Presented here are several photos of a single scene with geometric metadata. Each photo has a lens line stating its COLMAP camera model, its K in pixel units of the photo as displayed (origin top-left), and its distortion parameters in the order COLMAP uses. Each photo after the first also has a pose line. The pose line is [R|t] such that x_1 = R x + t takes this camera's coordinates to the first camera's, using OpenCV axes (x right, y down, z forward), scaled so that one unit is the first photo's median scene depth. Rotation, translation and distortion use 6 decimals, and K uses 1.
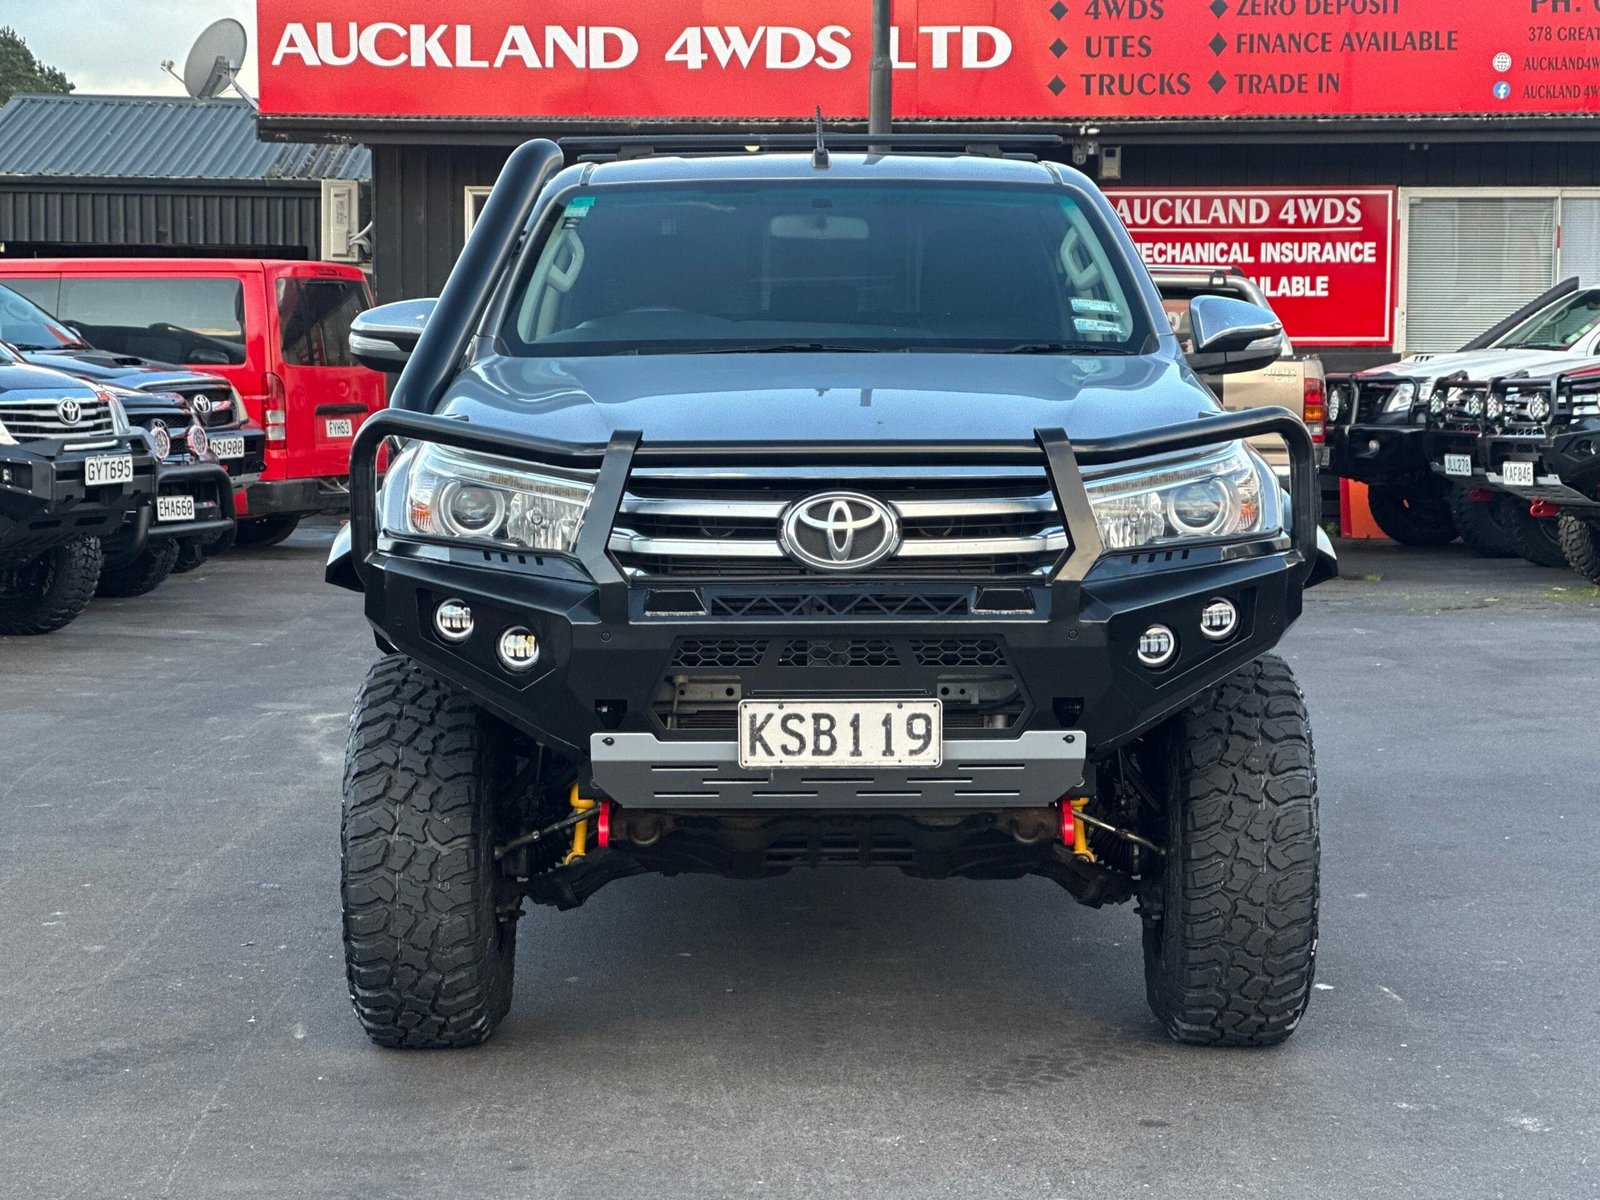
lens RADIAL K [[3439.7, 0, 802.1], [0, 3439.7, 636.4], [0, 0, 1]] dist [0.199068, -0.085515]
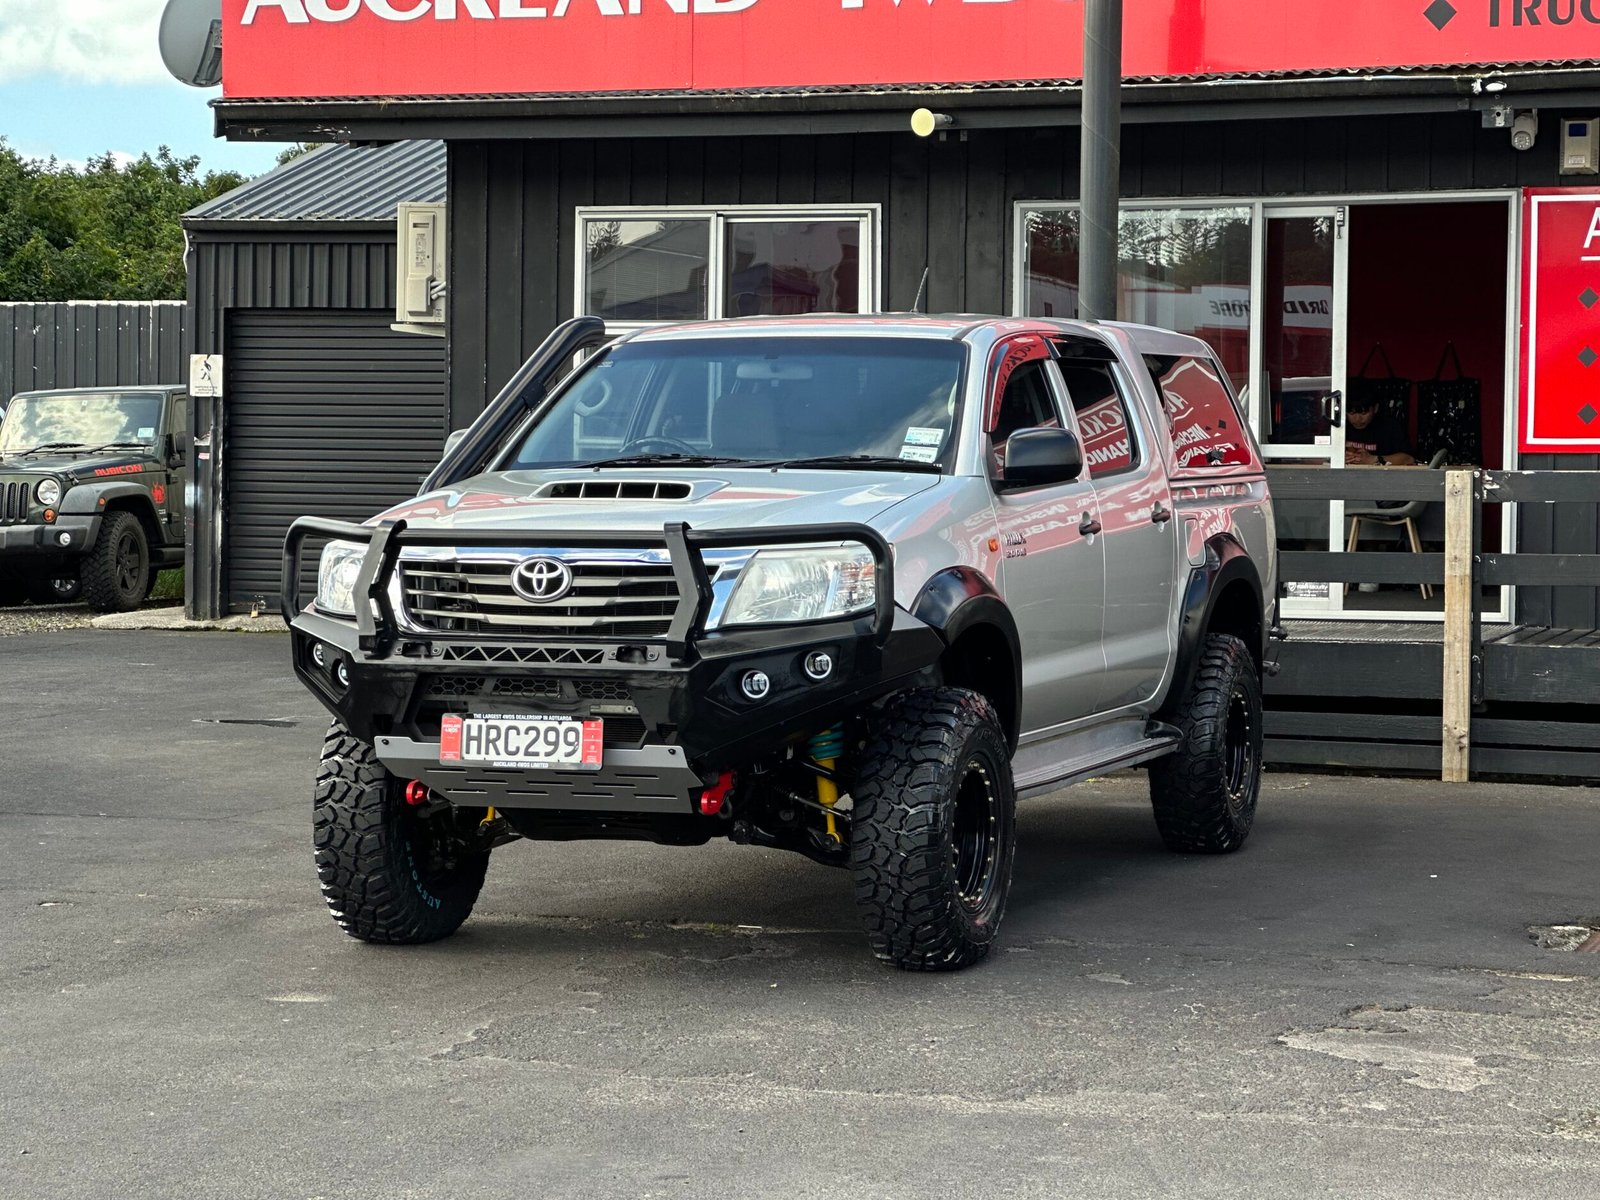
lens RADIAL K [[3445.7, 0, 802.6], [0, 3445.7, 589.6], [0, 0, 1]] dist [0.147813, 0.086057]
pose [[0.951427, 0.017880, -0.307355, 0.152982], [-0.028016, 0.999198, -0.028598, -0.041646], [0.306597, 0.035820, 0.951165, 0.409336]]
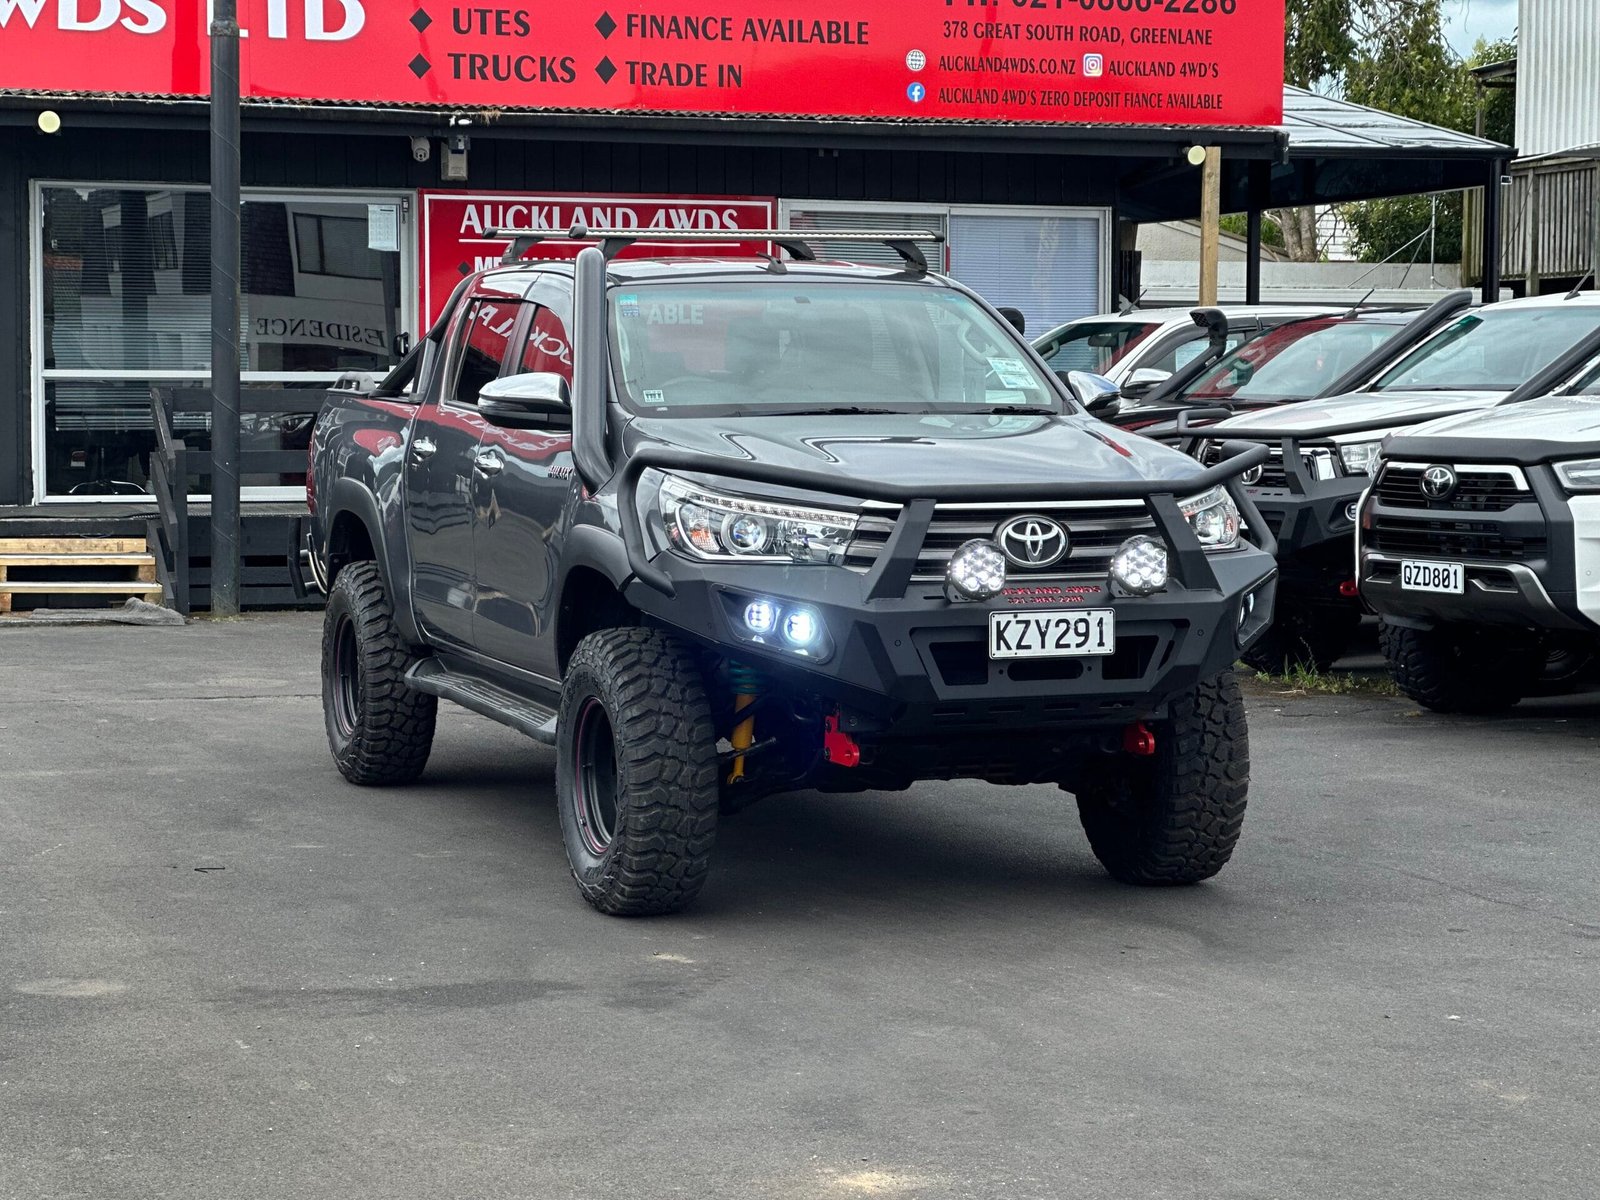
lens RADIAL K [[3431.1, 0, 795.0], [0, 3431.1, 589.0], [0, 0, 1]] dist [0.129650, 0.571395]
pose [[0.939695, -0.019870, 0.341437, -0.125950], [0.024575, 0.999653, -0.009458, -0.023885], [-0.341130, 0.017278, 0.939857, 0.194767]]
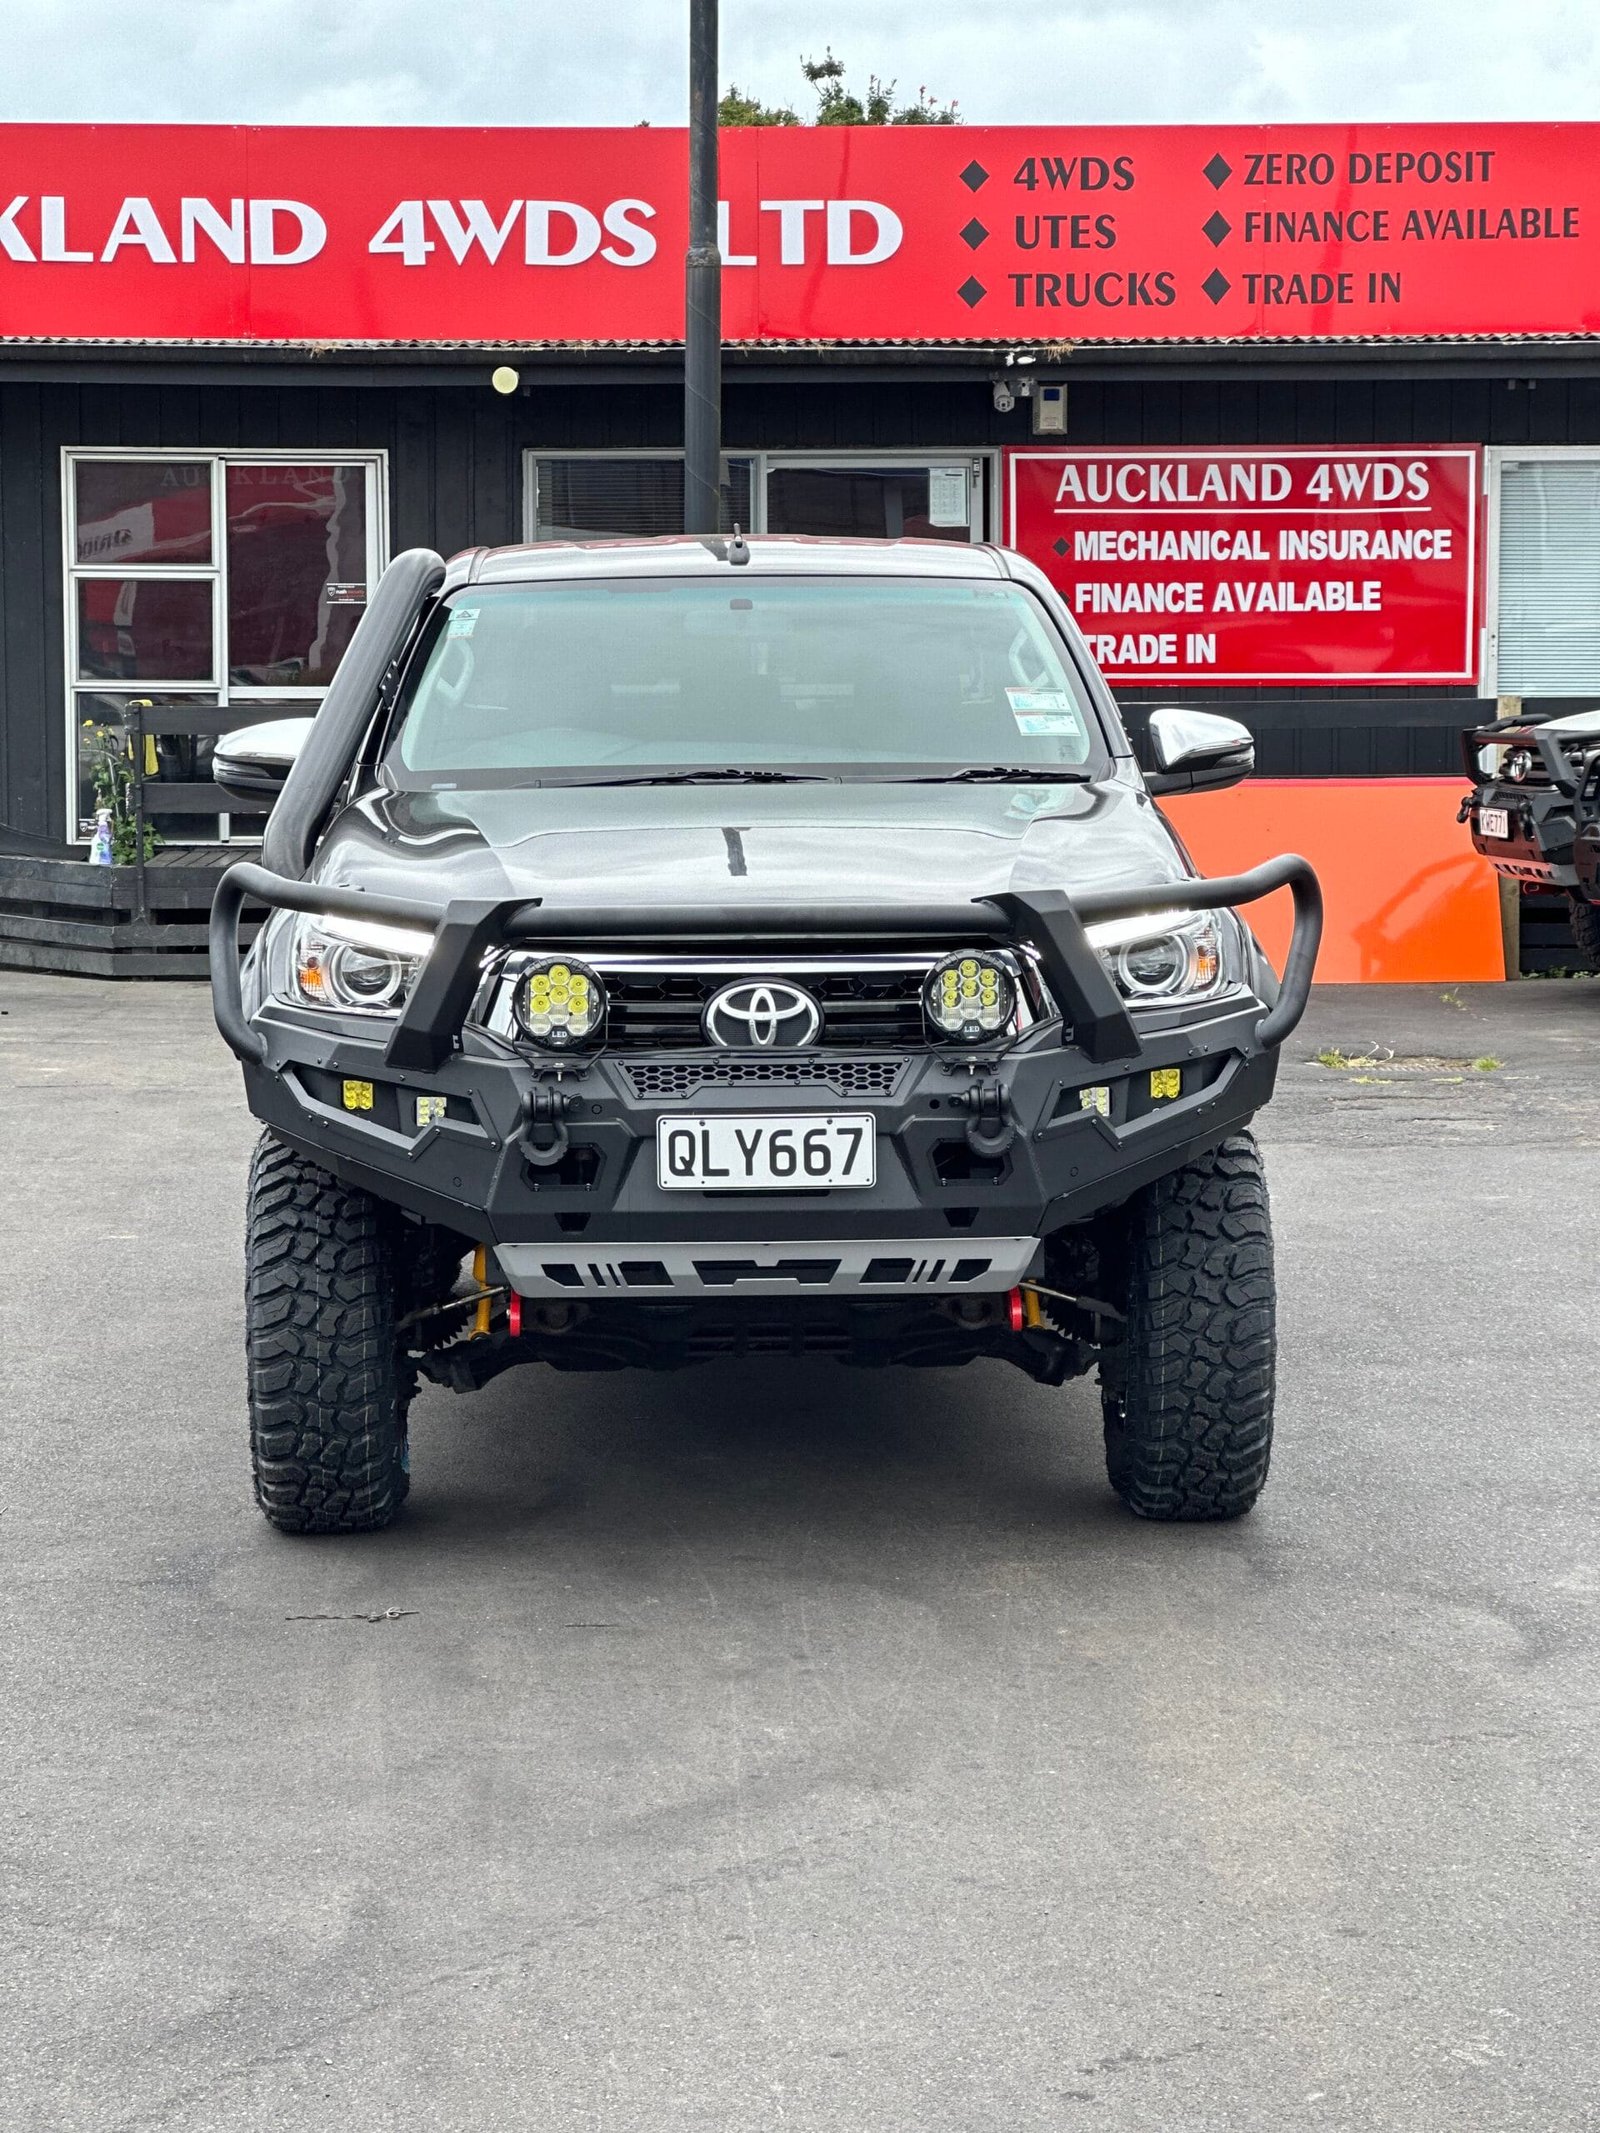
lens RADIAL K [[4600.9, 0, 804.0], [0, 4600.9, 1086.4], [0, 0, 1]] dist [0.091684, 0.927396]
pose [[0.998650, -0.010355, 0.050902, -0.003951], [0.009696, 0.999866, 0.013177, -0.021003], [-0.051031, -0.012666, 0.998617, 0.129640]]
